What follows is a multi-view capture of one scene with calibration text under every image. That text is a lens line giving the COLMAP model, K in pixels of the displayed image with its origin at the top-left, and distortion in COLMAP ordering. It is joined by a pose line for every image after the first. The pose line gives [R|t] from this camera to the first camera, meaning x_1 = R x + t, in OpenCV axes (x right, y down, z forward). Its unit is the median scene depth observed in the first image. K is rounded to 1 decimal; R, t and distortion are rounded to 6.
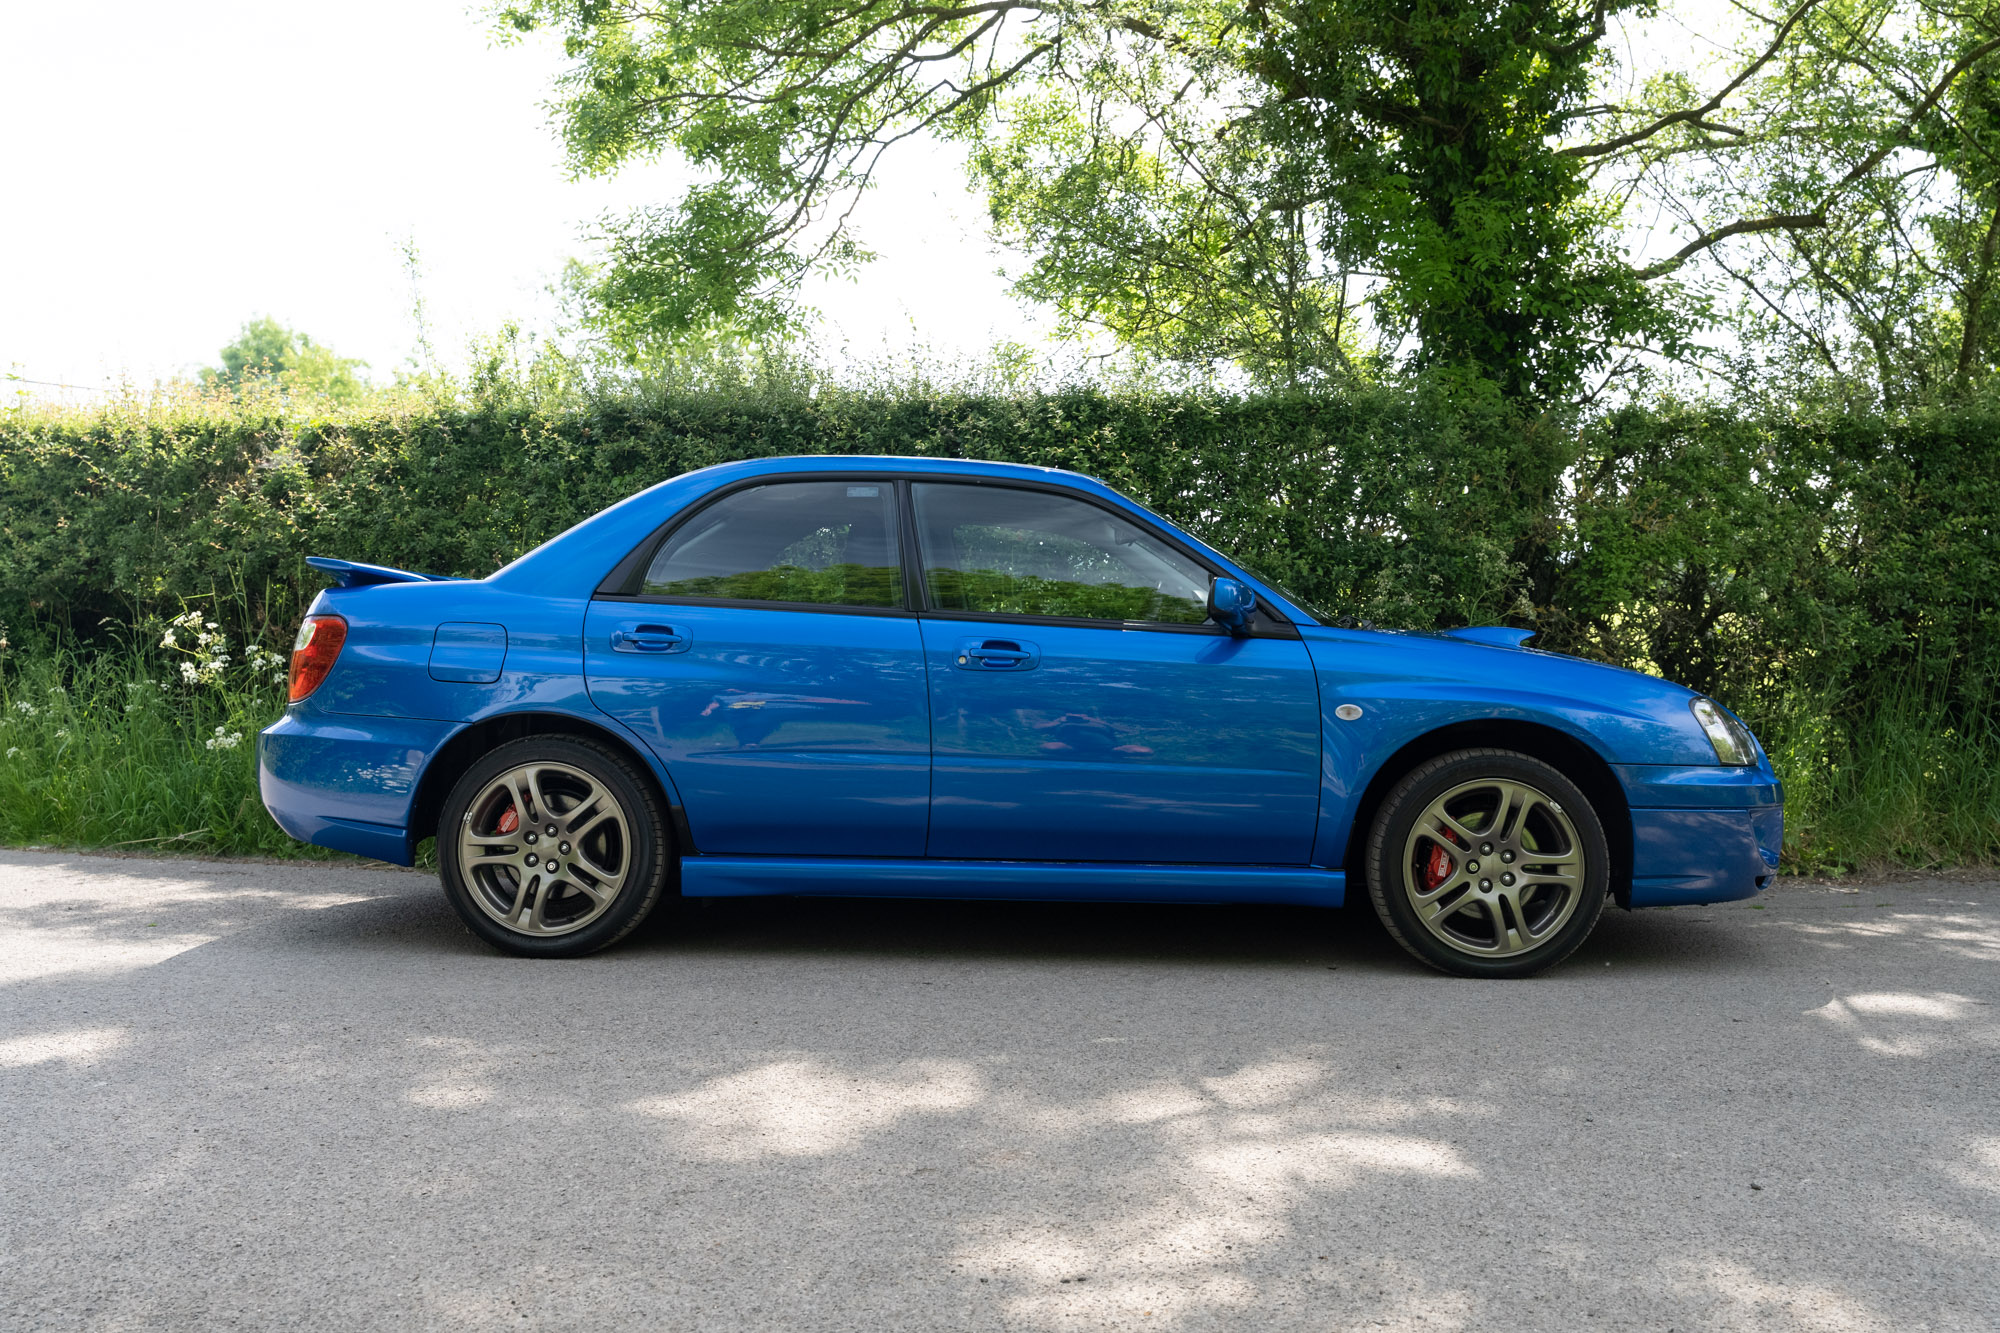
lens RADIAL K [[1828.3, 0, 1000.0], [0, 1828.3, 666.5], [0, 0, 1]] dist [-0.000638, 0.001531]
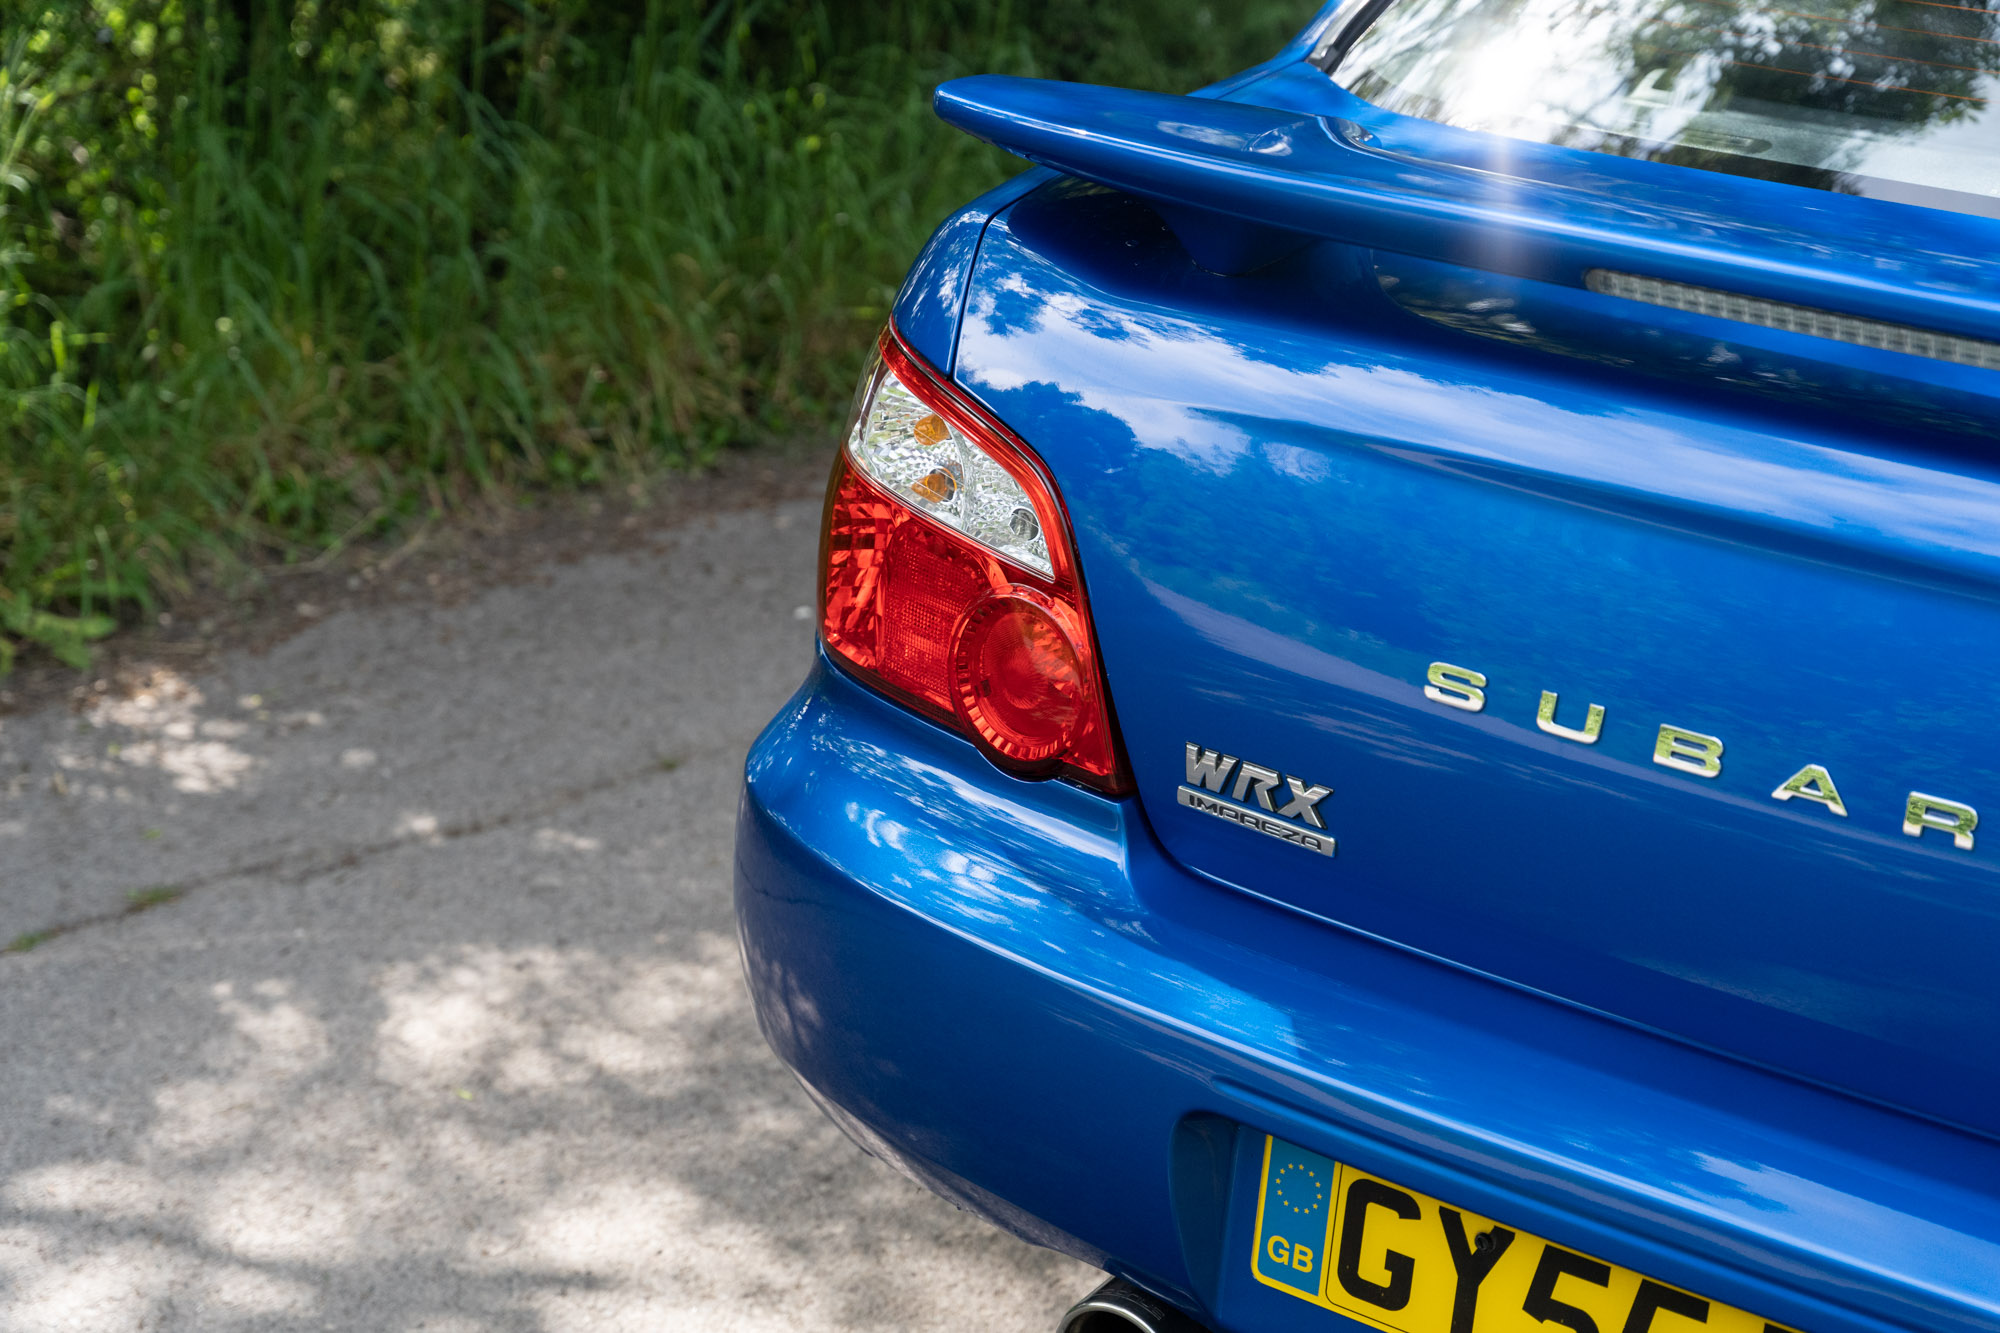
lens RADIAL K [[3304.9, 0, 1000.0], [0, 3304.9, 666.5], [0, 0, 1]] dist [0.015087, 0.001959]
pose [[0.835280, -0.199078, 0.512519, 0.269468], [0.008408, 0.936665, 0.350126, -0.089918], [-0.549761, -0.288144, 0.784051, 0.402765]]
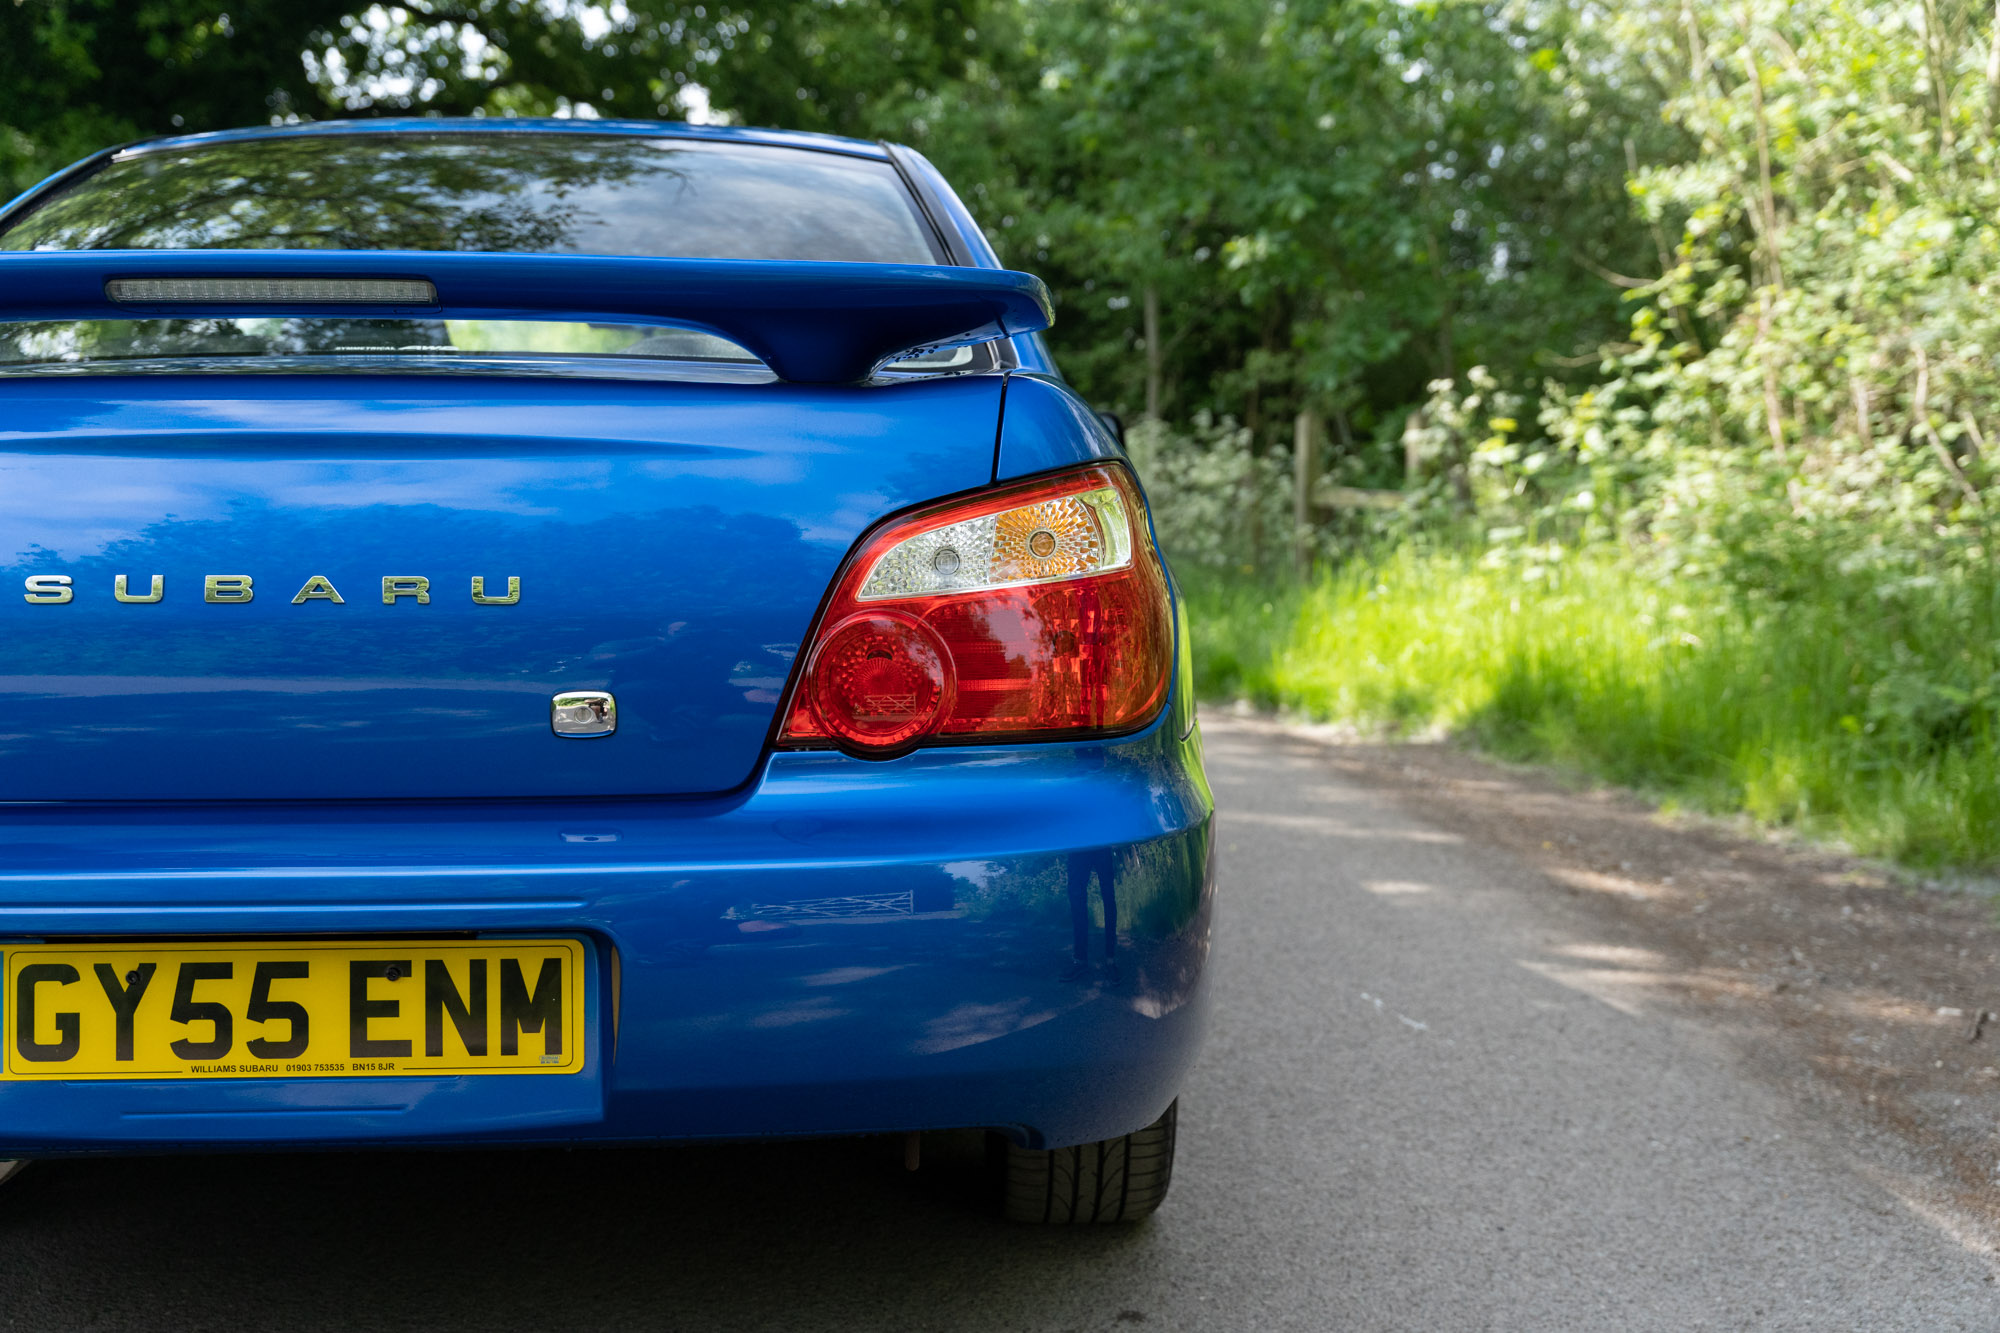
lens RADIAL K [[2166.8, 0, 1000.0], [0, 2166.8, 666.5], [0, 0, 1]] dist [0.001880, 0.010555]
pose [[0.326367, -0.095274, 0.940429, 0.237912], [0.044972, 0.995346, 0.085230, -0.003325], [-0.944173, 0.014477, 0.329133, 0.406537]]
